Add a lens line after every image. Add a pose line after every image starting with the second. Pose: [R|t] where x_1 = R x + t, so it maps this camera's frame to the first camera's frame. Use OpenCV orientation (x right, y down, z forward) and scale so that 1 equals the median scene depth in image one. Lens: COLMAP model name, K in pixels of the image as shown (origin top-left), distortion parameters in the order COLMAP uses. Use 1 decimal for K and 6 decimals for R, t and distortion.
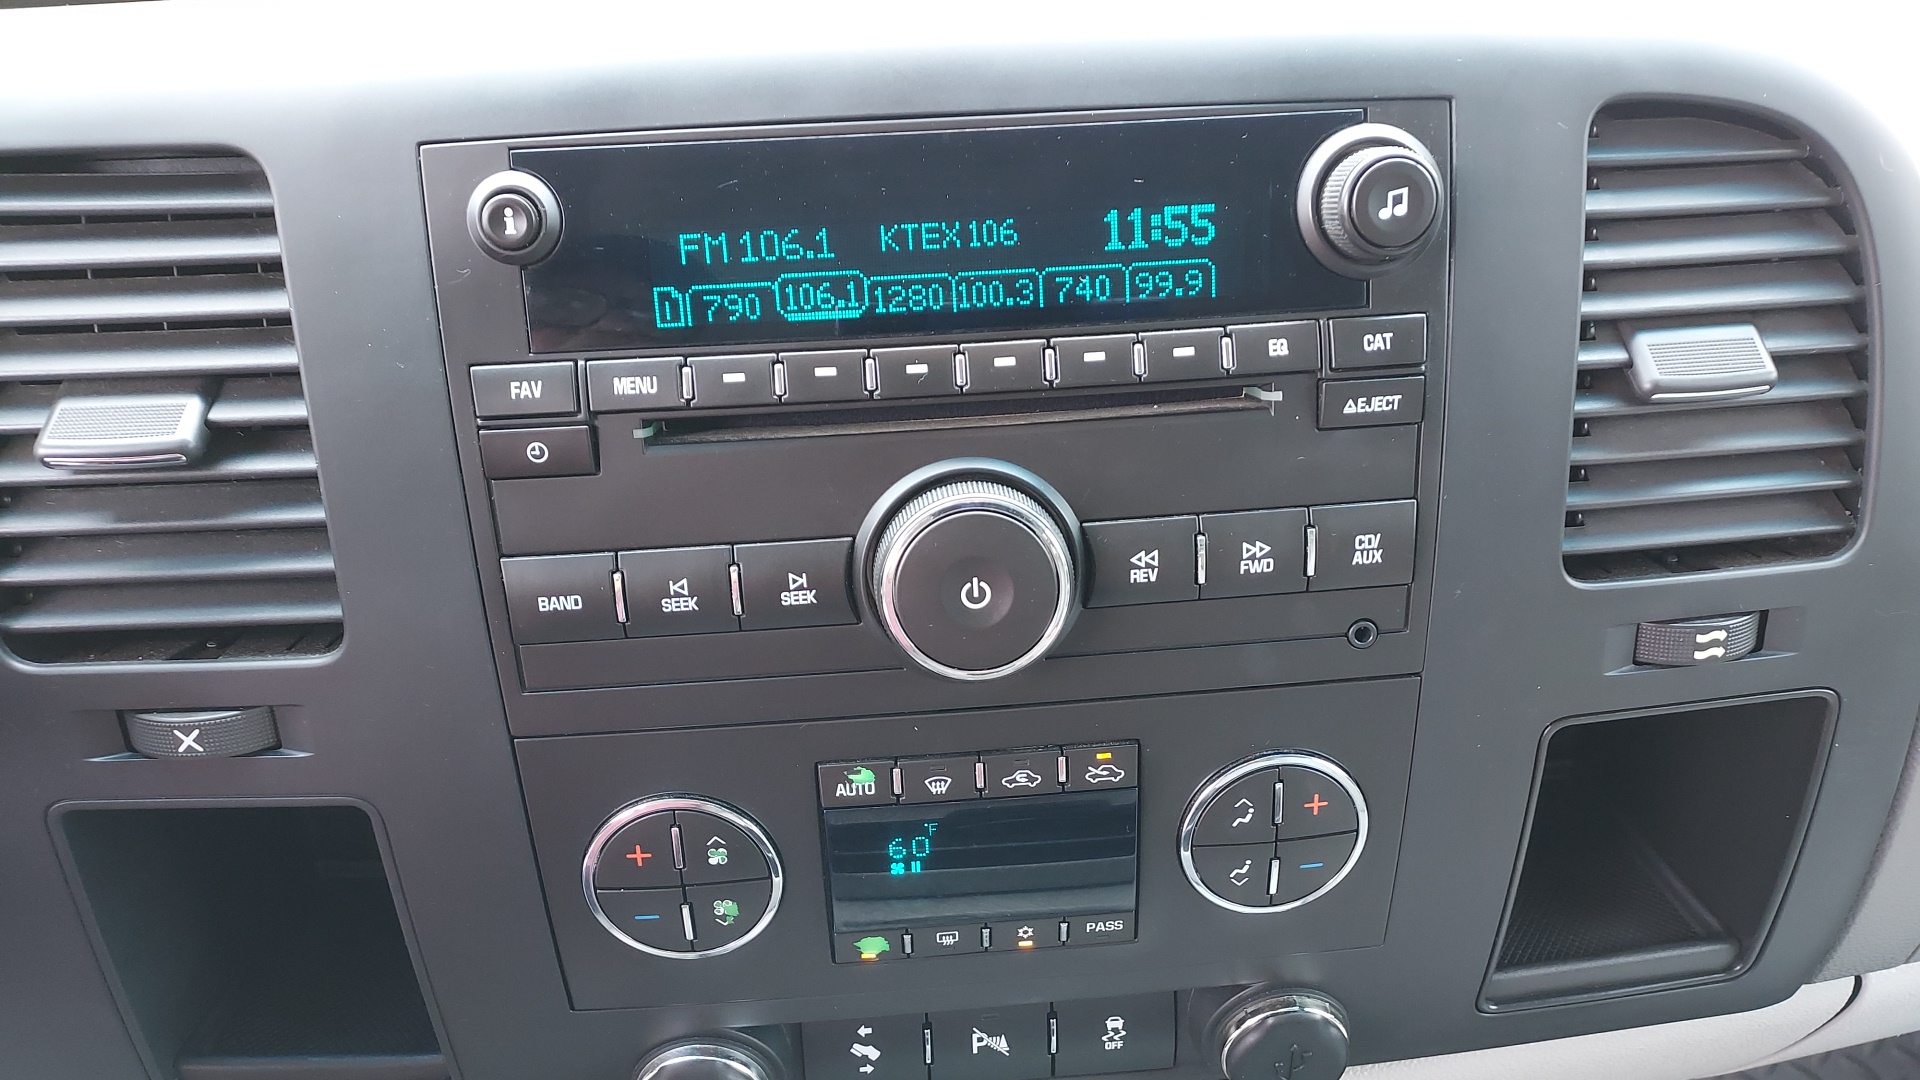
lens RADIAL K [[1355.6, 0, 960.4], [0, 1355.6, 539.4], [0, 0, 1]] dist [0.041669, -0.017331]
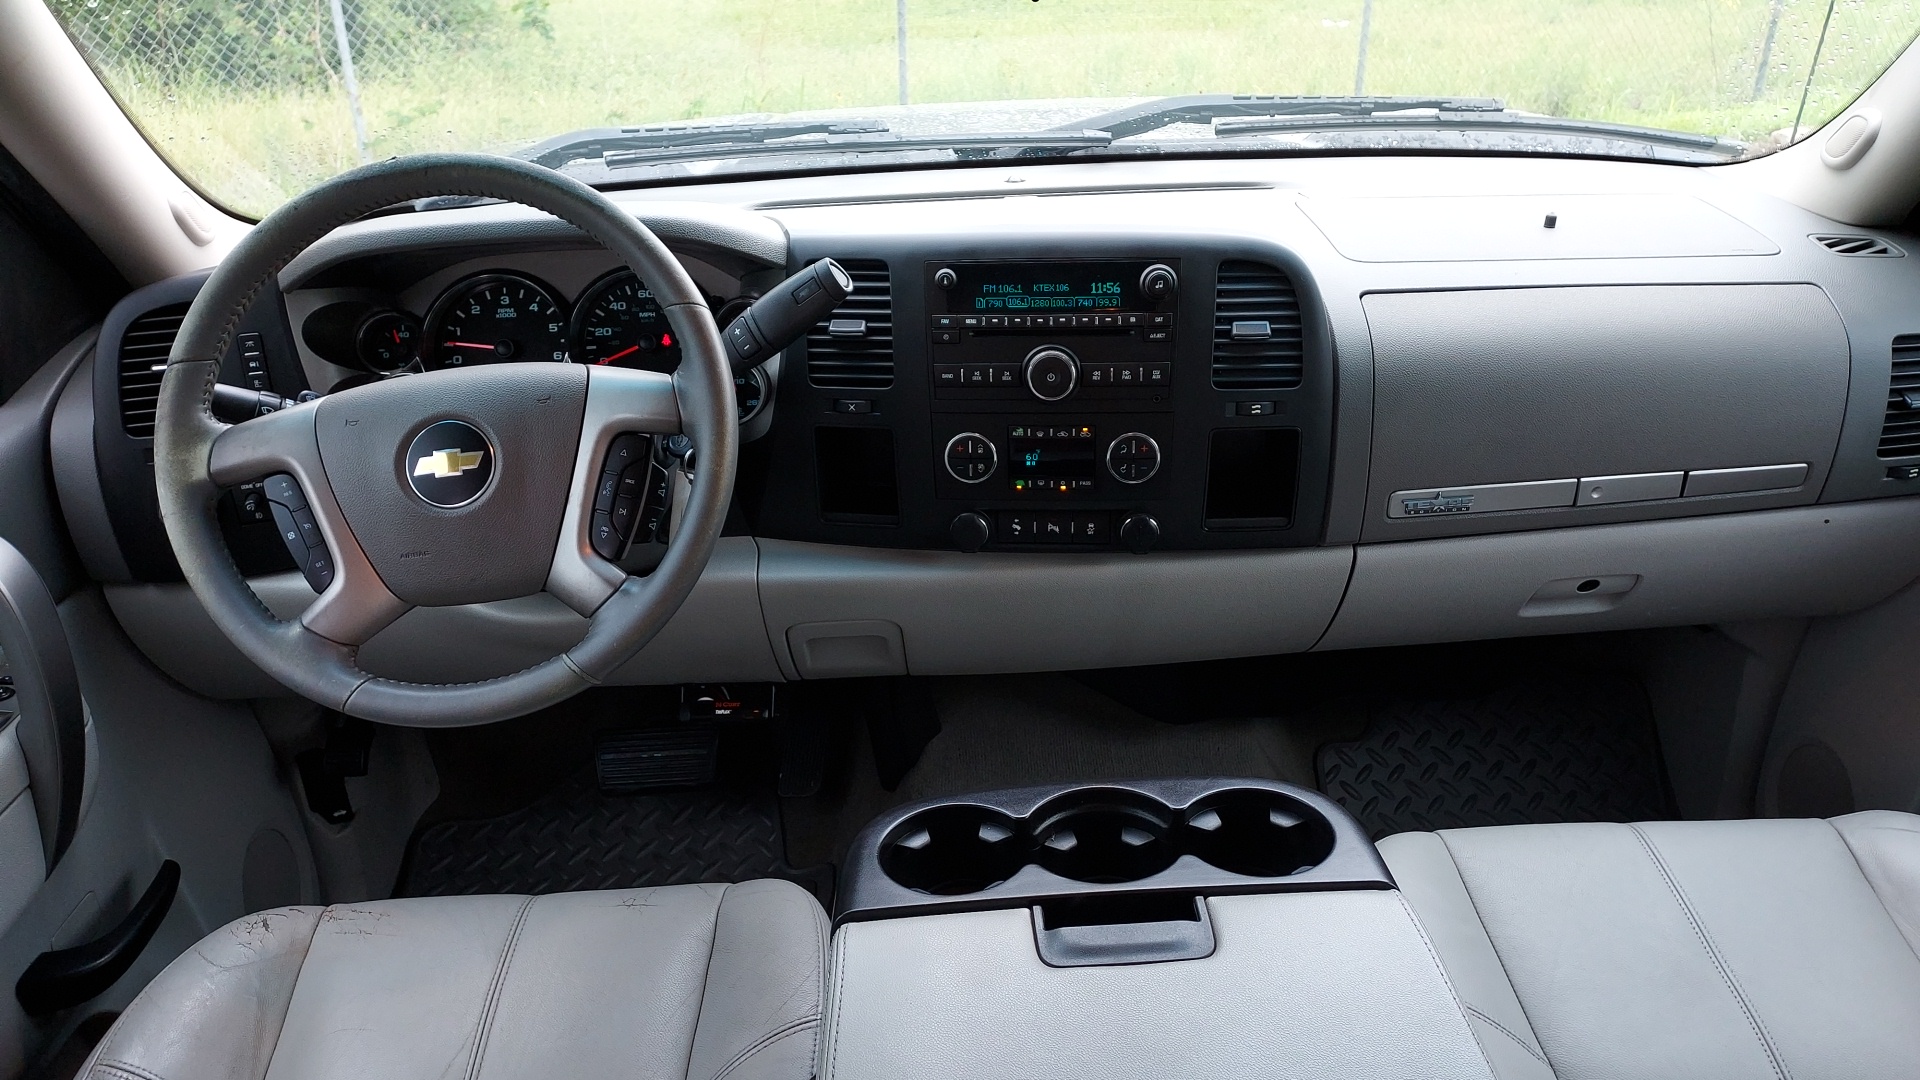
lens RADIAL K [[1355.6, 0, 960.1], [0, 1355.6, 546.0], [0, 0, 1]] dist [0.041669, -0.017331]
pose [[0.985442, 0.068521, -0.155593, 0.388663], [-0.073827, 0.996862, -0.028576, 0.644083], [0.153147, 0.039647, 0.987408, -2.853846]]
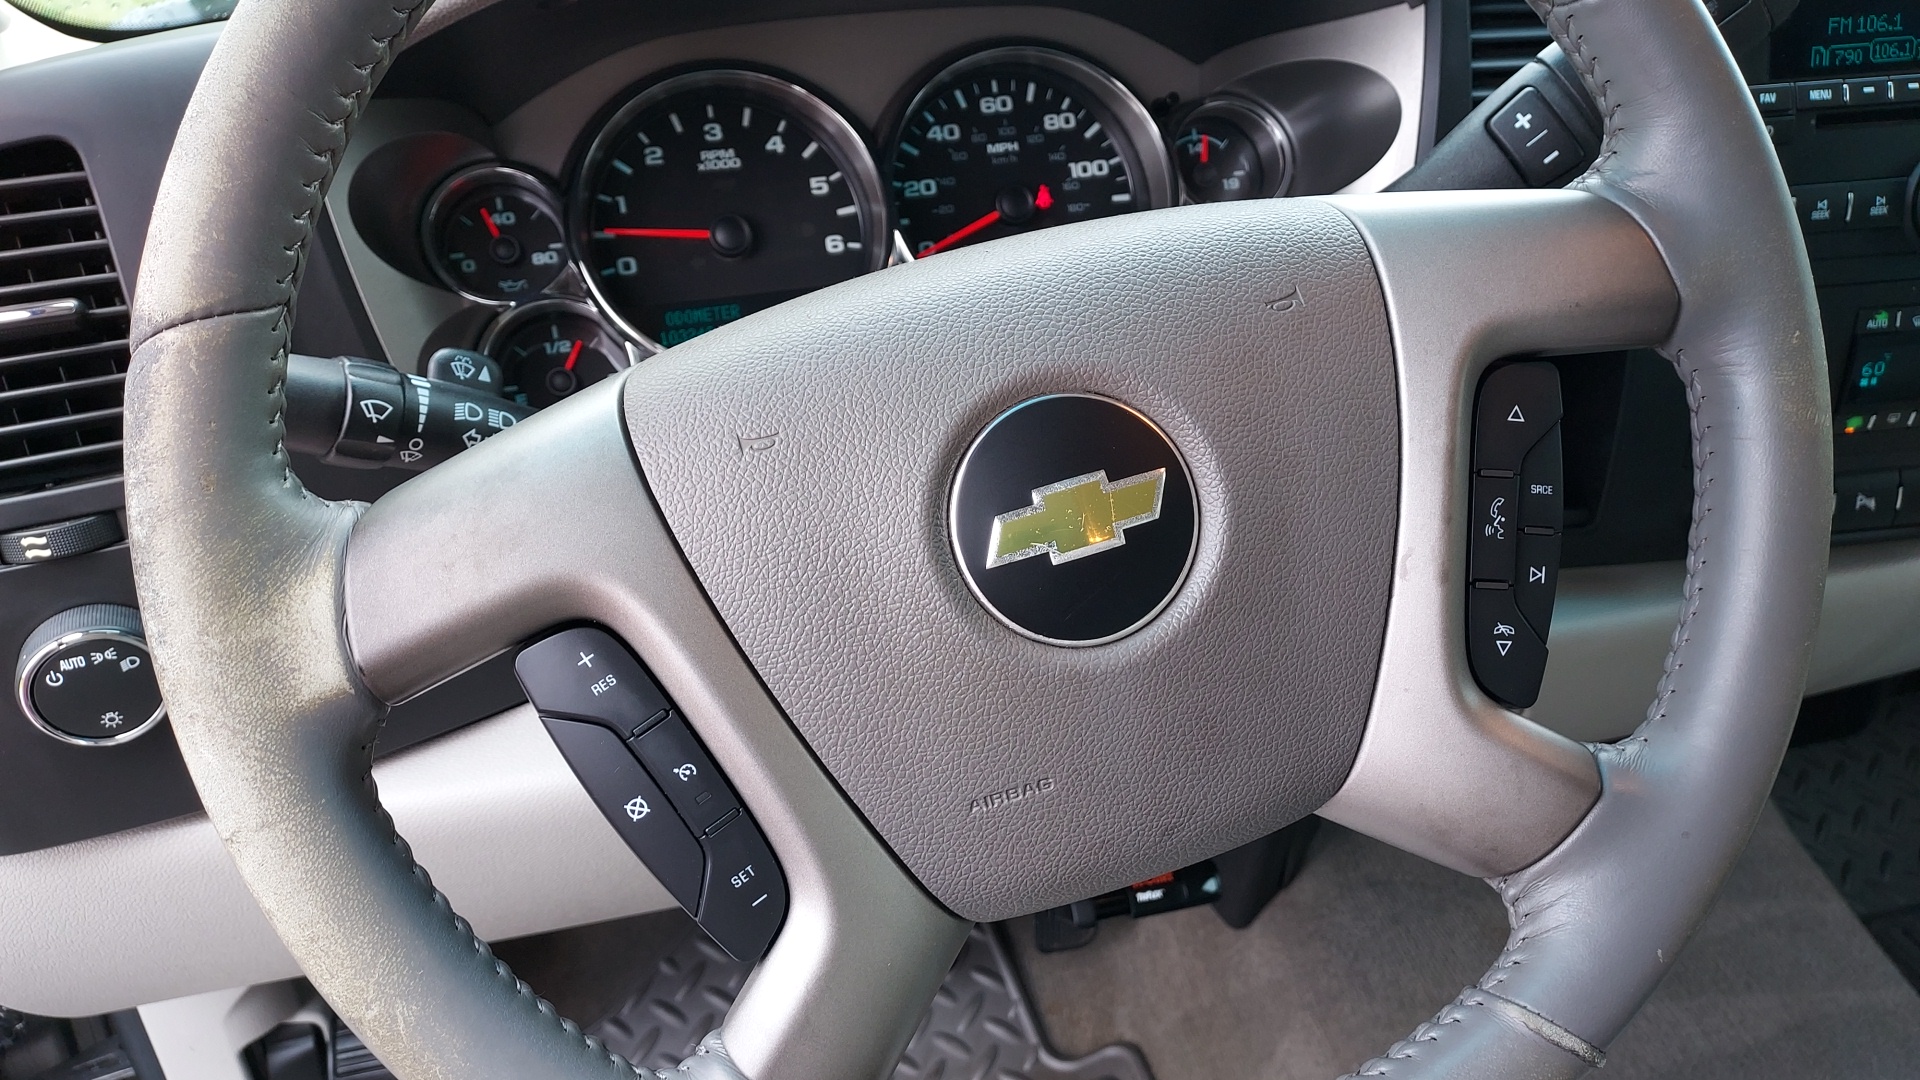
lens RADIAL K [[1355.6, 0, 971.7], [0, 1355.6, 532.4], [0, 0, 1]] dist [0.041669, -0.017331]
pose [[0.998379, -0.032605, 0.046644, -1.488408], [0.031773, 0.999324, 0.018484, 0.416112], [-0.047216, -0.016972, 0.998741, -0.876698]]
